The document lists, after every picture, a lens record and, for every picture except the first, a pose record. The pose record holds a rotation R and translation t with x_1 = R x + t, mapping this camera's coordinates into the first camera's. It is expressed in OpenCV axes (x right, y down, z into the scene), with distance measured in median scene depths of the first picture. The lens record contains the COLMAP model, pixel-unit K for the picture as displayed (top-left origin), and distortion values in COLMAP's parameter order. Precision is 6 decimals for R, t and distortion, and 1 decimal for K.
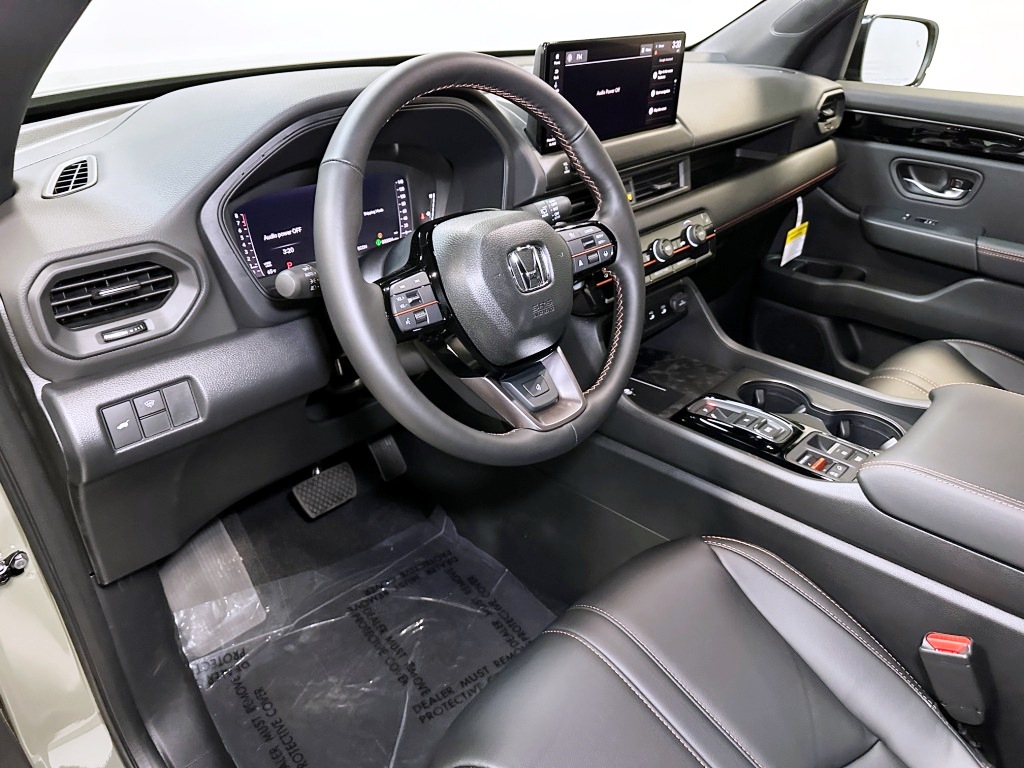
lens RADIAL K [[728.4, 0, 512.0], [0, 728.4, 384.0], [0, 0, 1]] dist [0.060835, -0.096375]
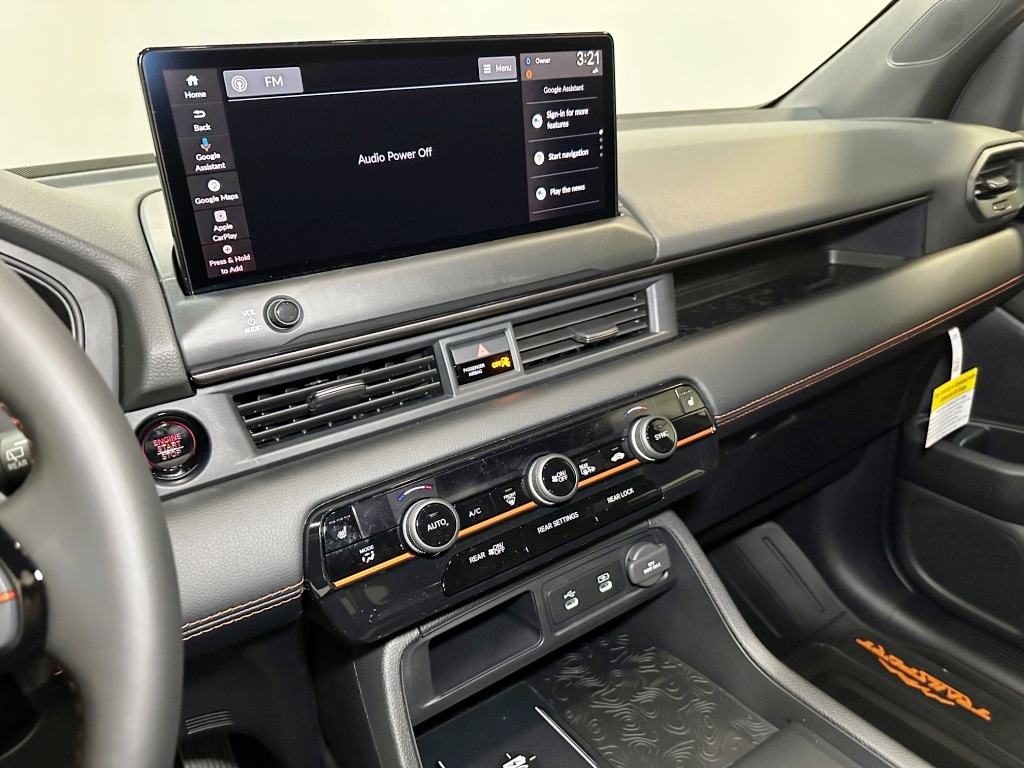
lens RADIAL K [[728.4, 0, 512.0], [0, 728.4, 384.0], [0, 0, 1]] dist [0.060835, -0.096375]
pose [[0.968322, -0.002286, -0.249695, 0.215750], [-0.032381, 0.990365, -0.134644, -0.132486], [0.247597, 0.138464, 0.958918, 0.402563]]
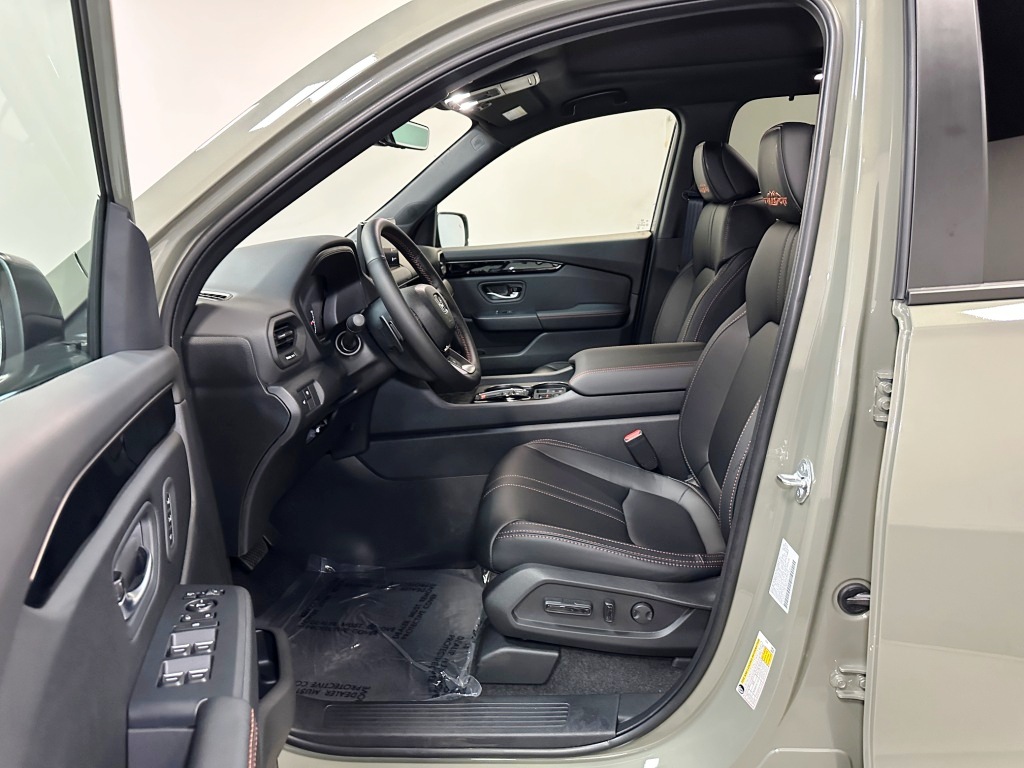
lens RADIAL K [[728.4, 0, 512.0], [0, 728.4, 384.0], [0, 0, 1]] dist [0.060835, -0.096375]
pose [[0.767083, -0.215876, 0.604136, -0.553965], [0.379546, 0.911915, -0.156061, 0.226408], [-0.517231, 0.349010, 0.781450, -0.338227]]
